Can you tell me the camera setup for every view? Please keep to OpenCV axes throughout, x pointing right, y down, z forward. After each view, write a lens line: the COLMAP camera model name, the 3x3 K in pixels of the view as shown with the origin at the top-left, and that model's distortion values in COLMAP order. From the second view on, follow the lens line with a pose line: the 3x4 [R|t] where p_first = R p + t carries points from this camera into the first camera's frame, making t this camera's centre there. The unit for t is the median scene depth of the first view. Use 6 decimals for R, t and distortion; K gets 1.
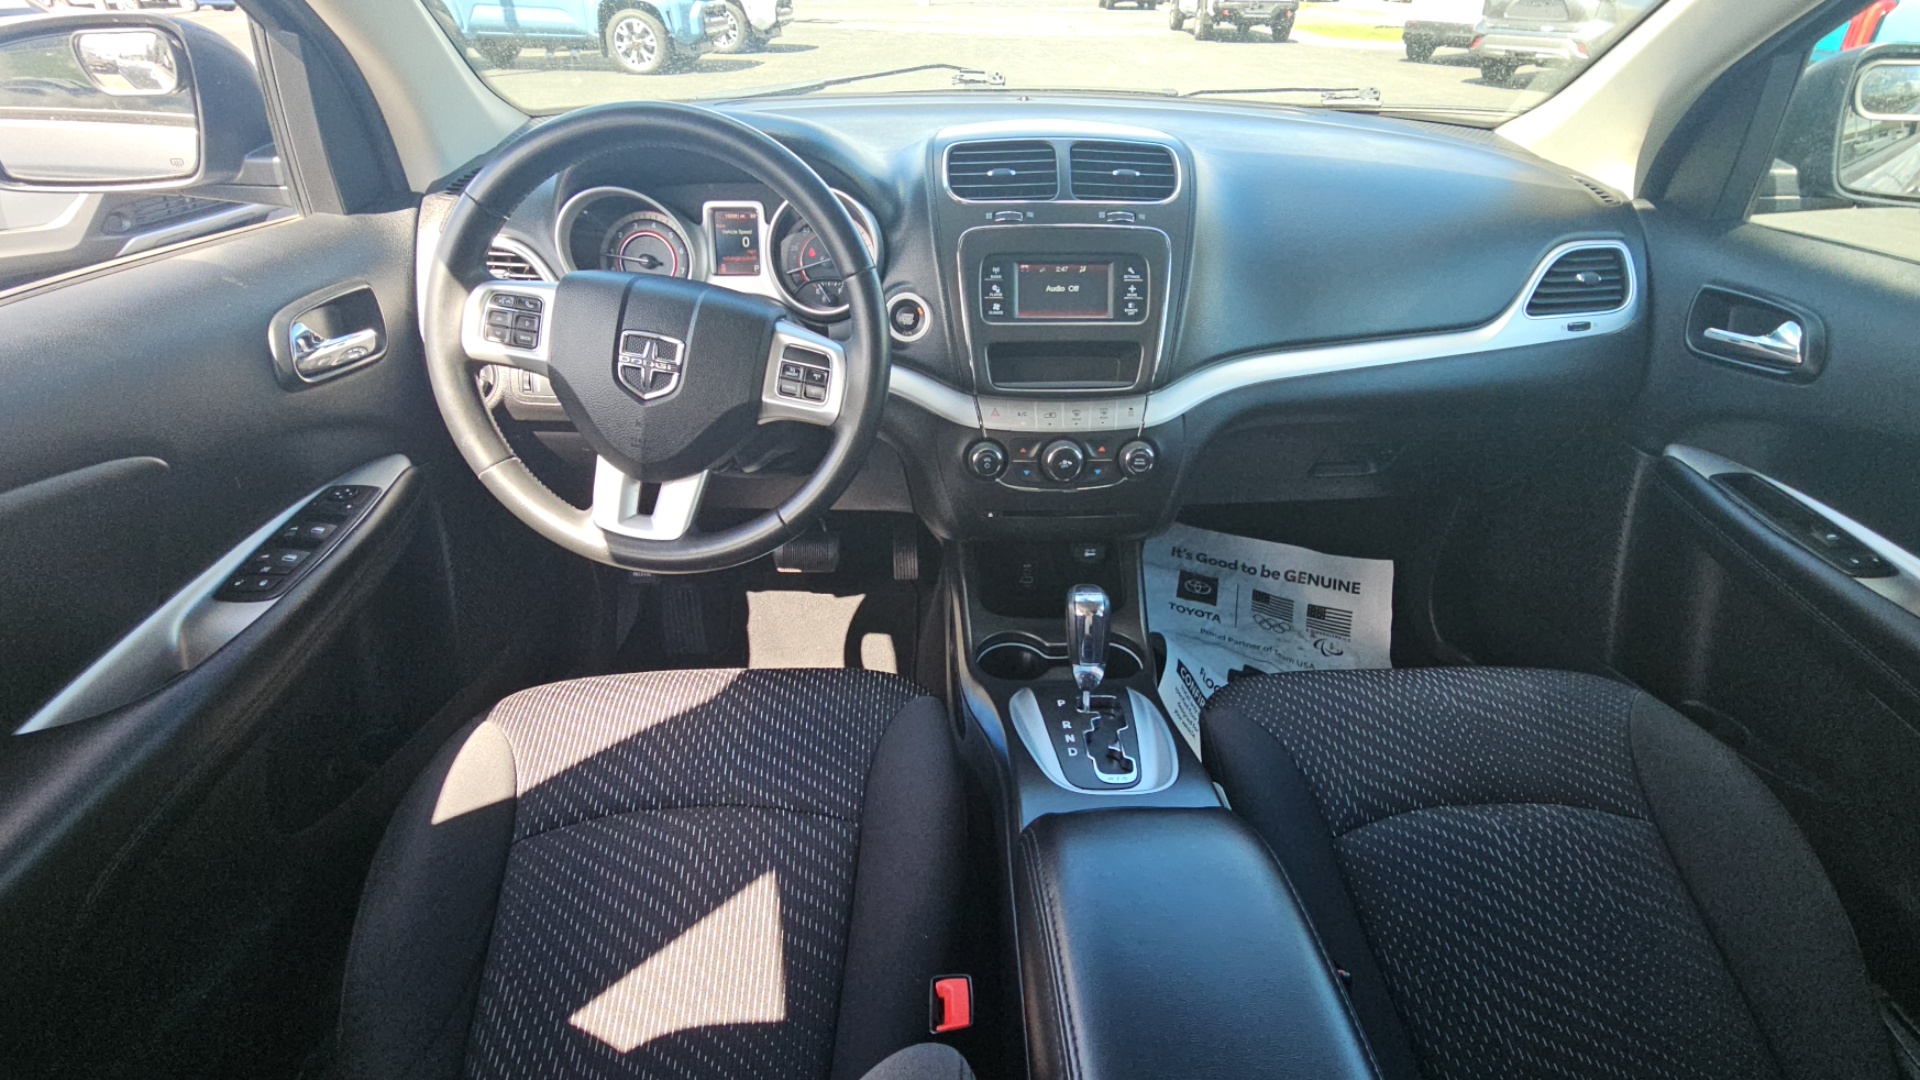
lens RADIAL K [[858.3, 0, 981.4], [0, 858.3, 542.9], [0, 0, 1]] dist [0.010478, -0.007498]
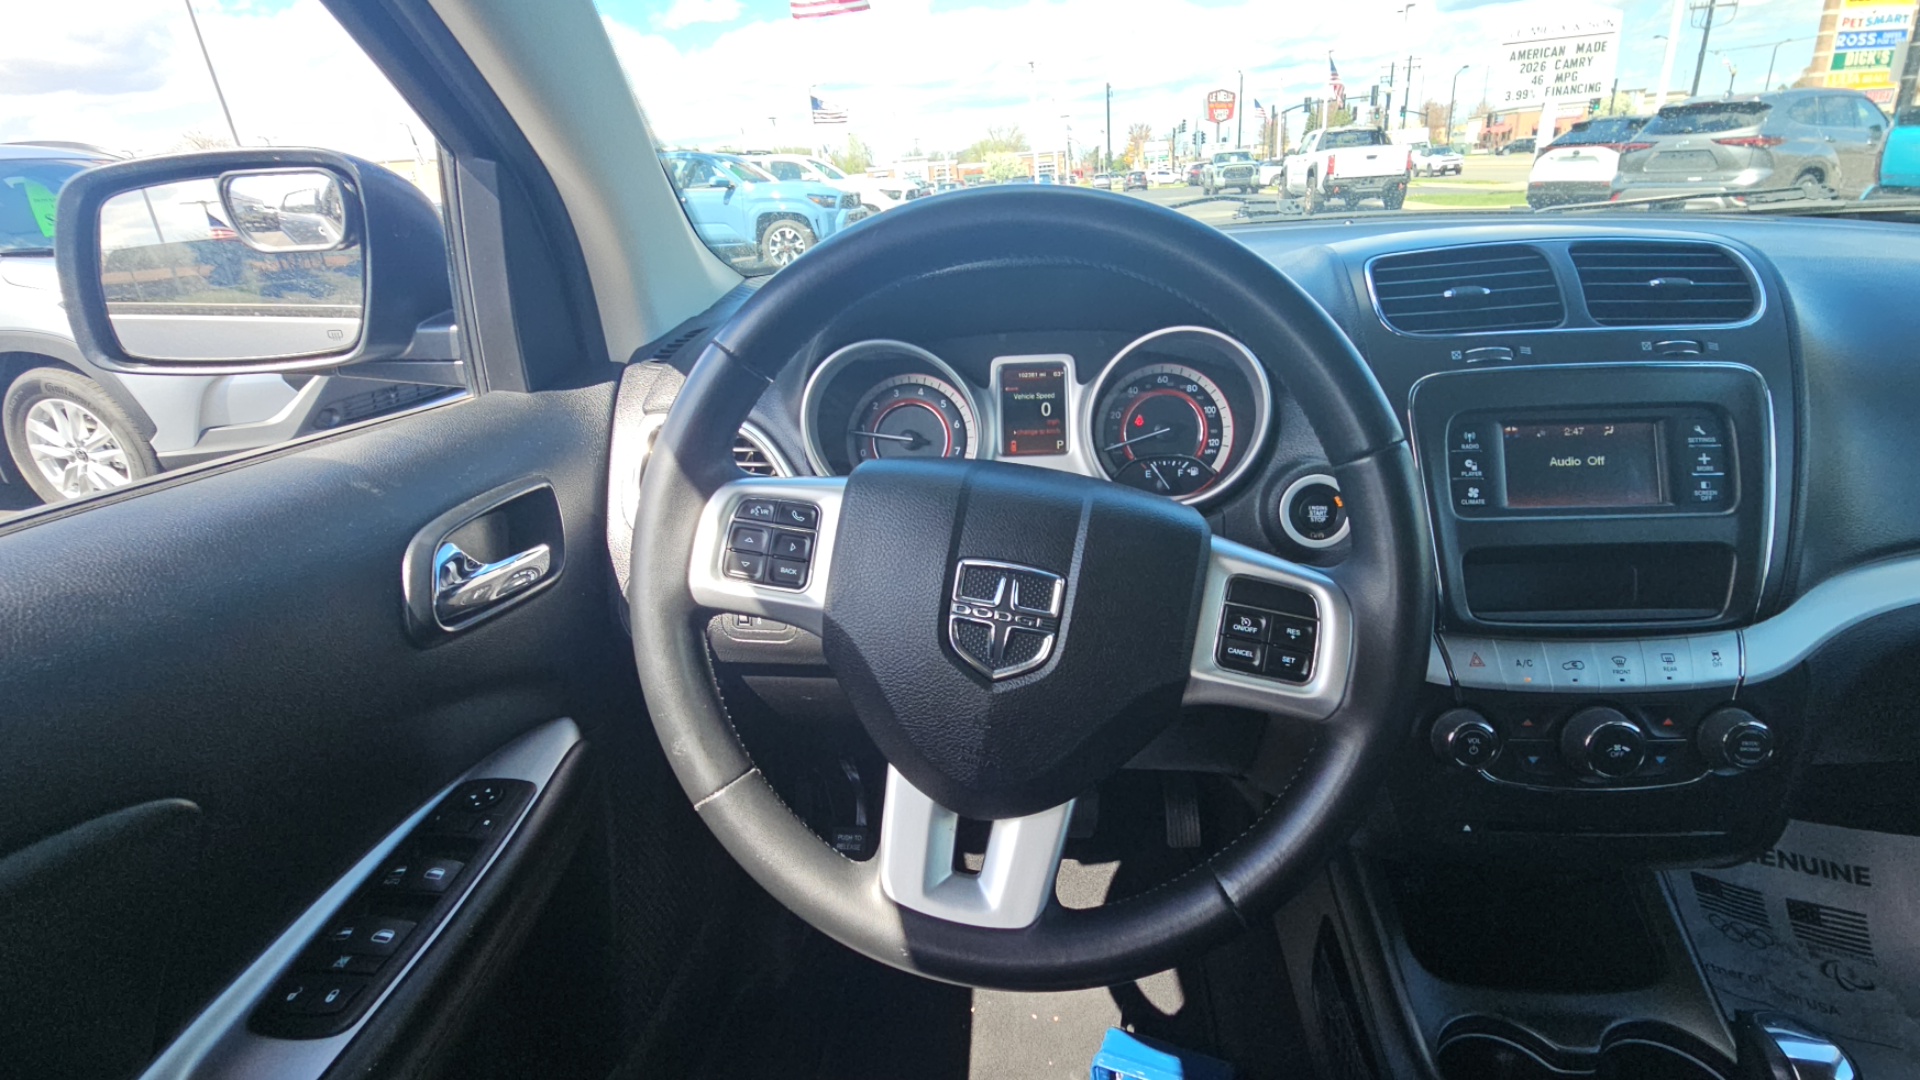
lens RADIAL K [[858.3, 0, 979.1], [0, 858.3, 544.8], [0, 0, 1]] dist [0.010478, -0.007498]
pose [[0.991522, -0.013519, -0.129236, -0.253288], [-0.010237, 0.983355, -0.181409, -0.117655], [0.129537, 0.181194, 0.974879, 0.342418]]
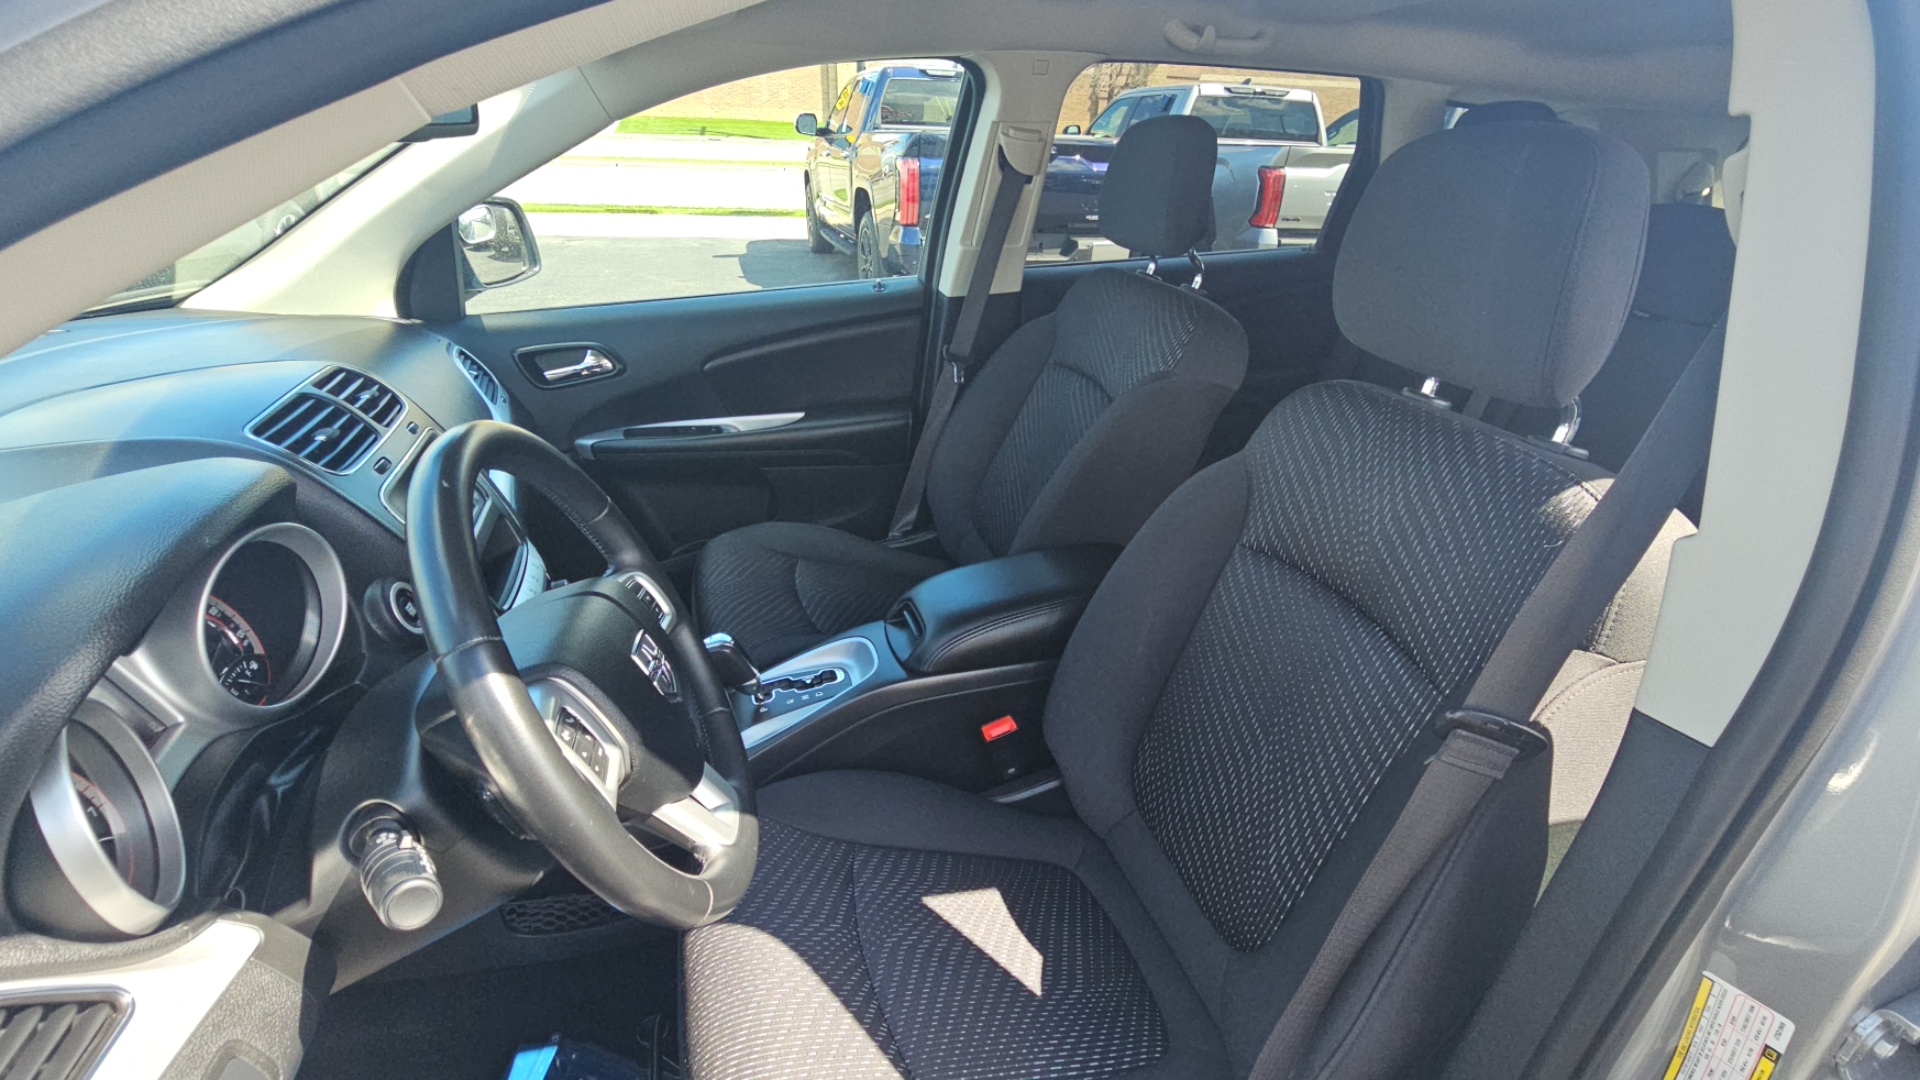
lens RADIAL K [[858.3, 0, 979.4], [0, 858.3, 546.6], [0, 0, 1]] dist [0.010478, -0.007498]
pose [[-0.265007, -0.440073, 0.857967, -0.920620], [0.501299, 0.697203, 0.512453, -0.453691], [-0.823693, 0.565901, 0.035845, 0.476193]]
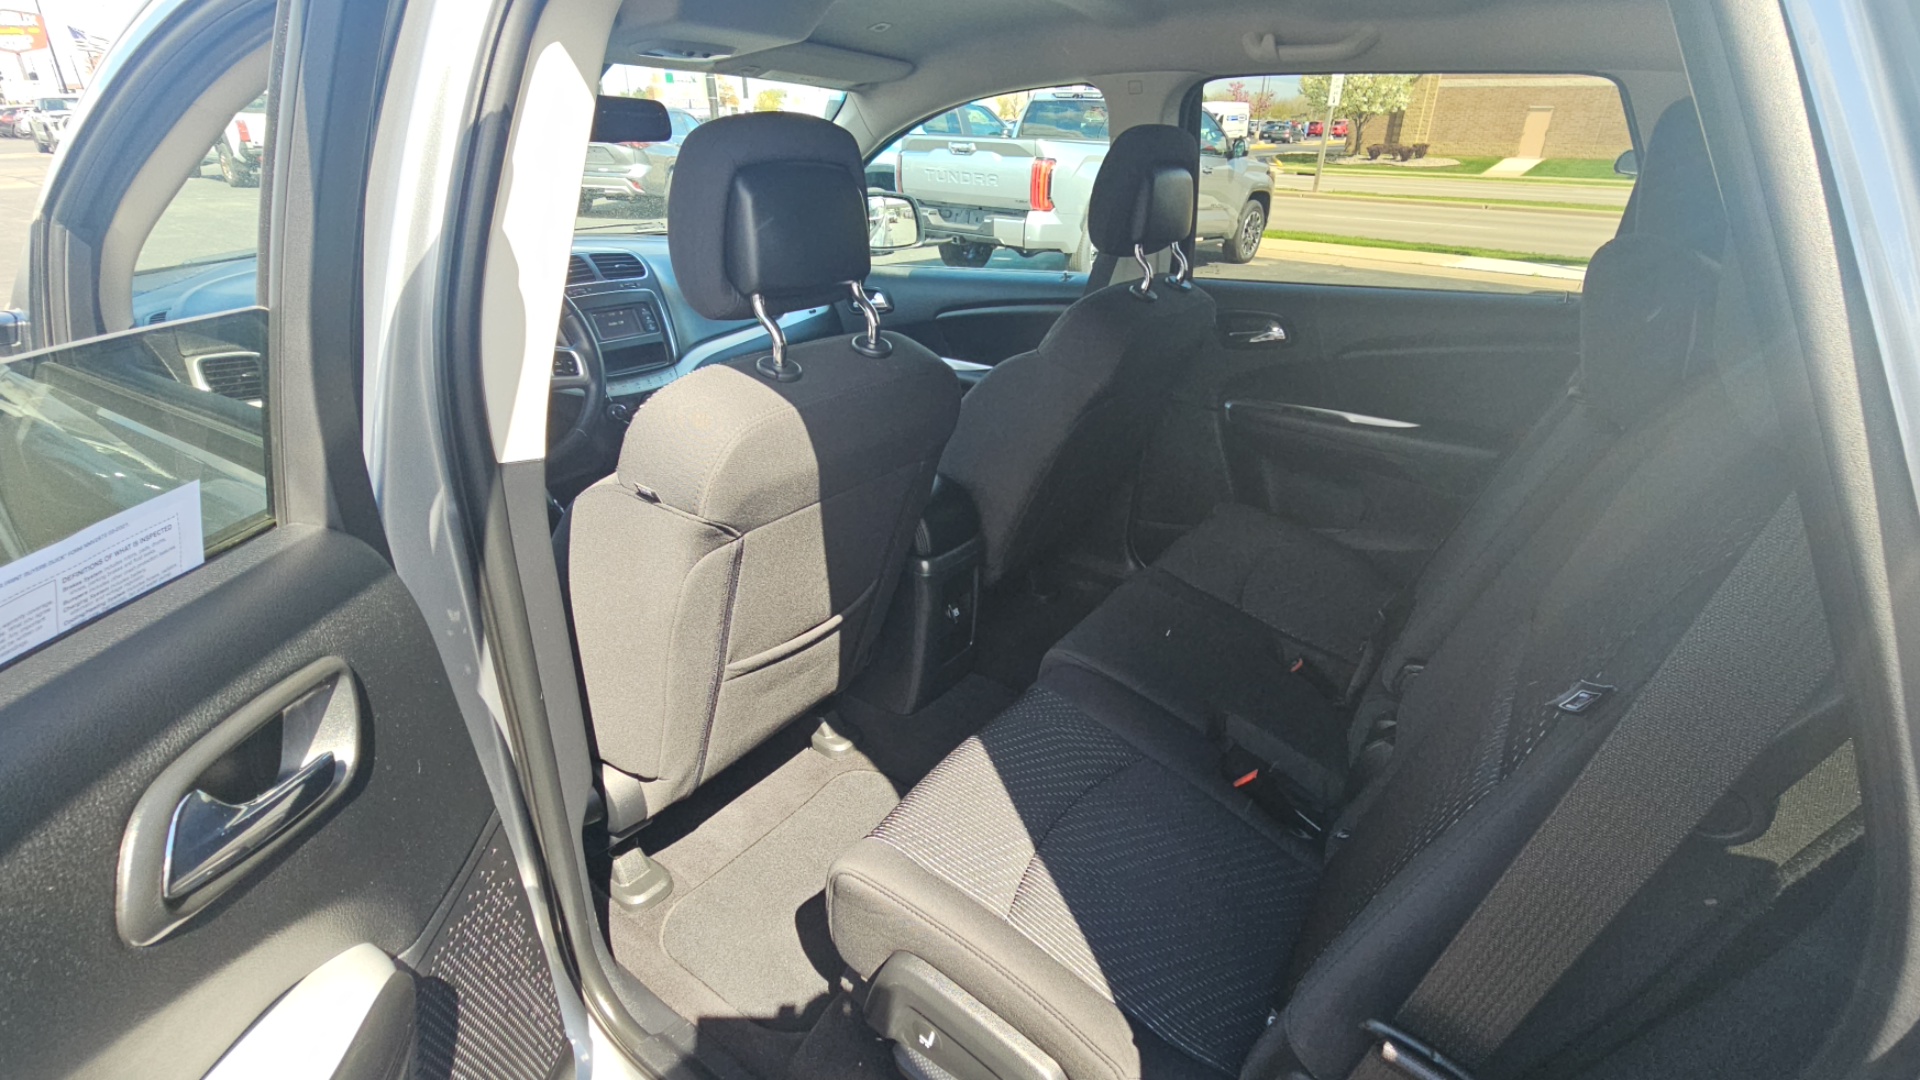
lens RADIAL K [[858.3, 0, 979.4], [0, 858.3, 543.3], [0, 0, 1]] dist [0.010478, -0.007498]
pose [[0.608755, -0.331940, 0.720578, -0.984805], [0.420077, 0.905356, 0.062172, 0.388886], [-0.673017, 0.264851, 0.690581, -0.793988]]
